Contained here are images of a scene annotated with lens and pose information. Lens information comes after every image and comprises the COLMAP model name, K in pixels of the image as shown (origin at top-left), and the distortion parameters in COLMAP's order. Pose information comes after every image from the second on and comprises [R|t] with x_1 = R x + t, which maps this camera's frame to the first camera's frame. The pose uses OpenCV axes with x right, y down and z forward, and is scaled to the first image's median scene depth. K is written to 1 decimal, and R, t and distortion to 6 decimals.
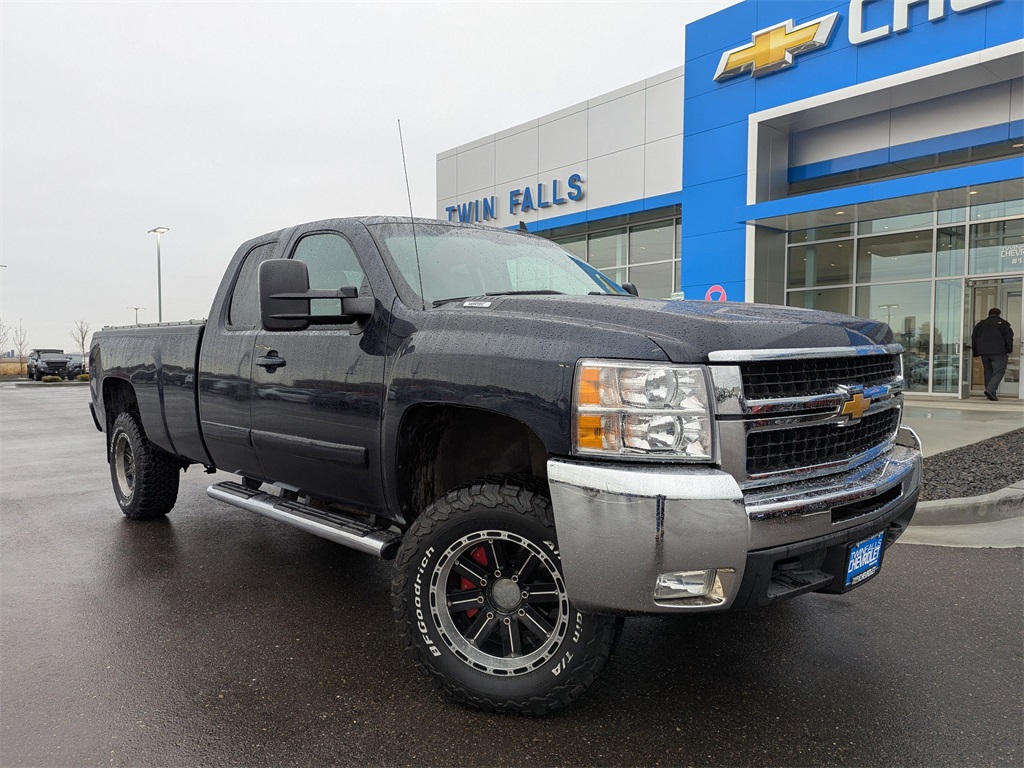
lens RADIAL K [[714.6, 0, 511.2], [0, 714.6, 391.7], [0, 0, 1]] dist [0.051166, -0.039898]
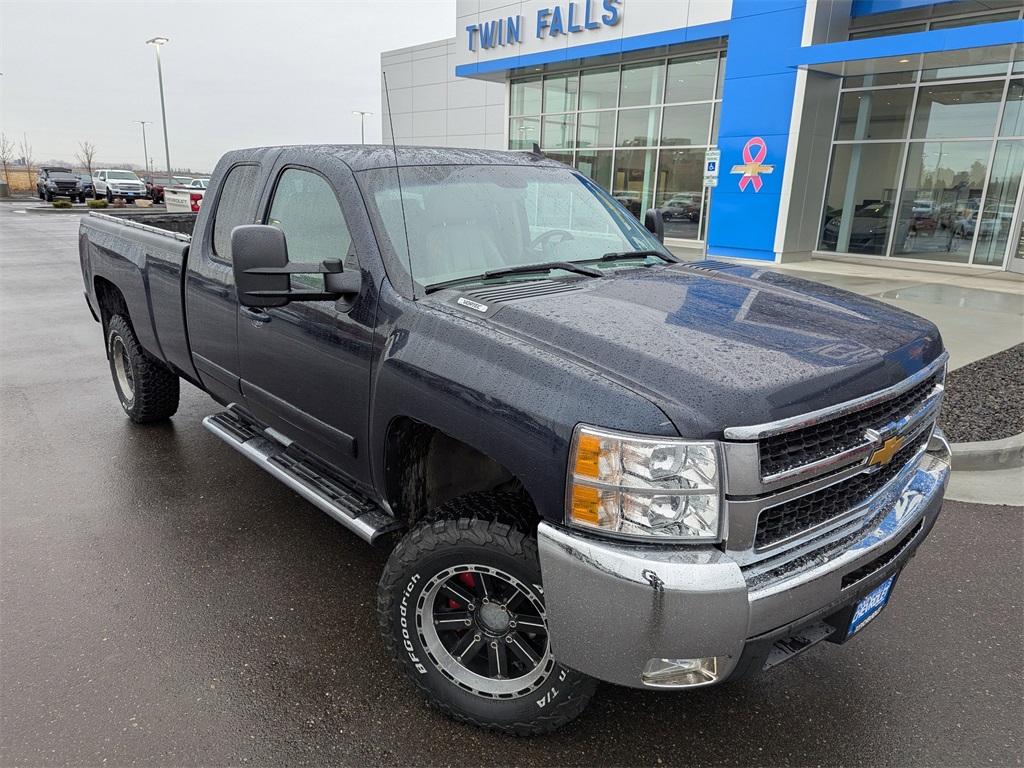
lens RADIAL K [[714.6, 0, 513.7], [0, 714.6, 381.6], [0, 0, 1]] dist [0.051166, -0.039898]
pose [[0.999117, 0.036902, -0.020071, 0.022915], [-0.031432, 0.973718, 0.225576, -0.213733], [0.027868, -0.224746, 0.974019, 0.105536]]
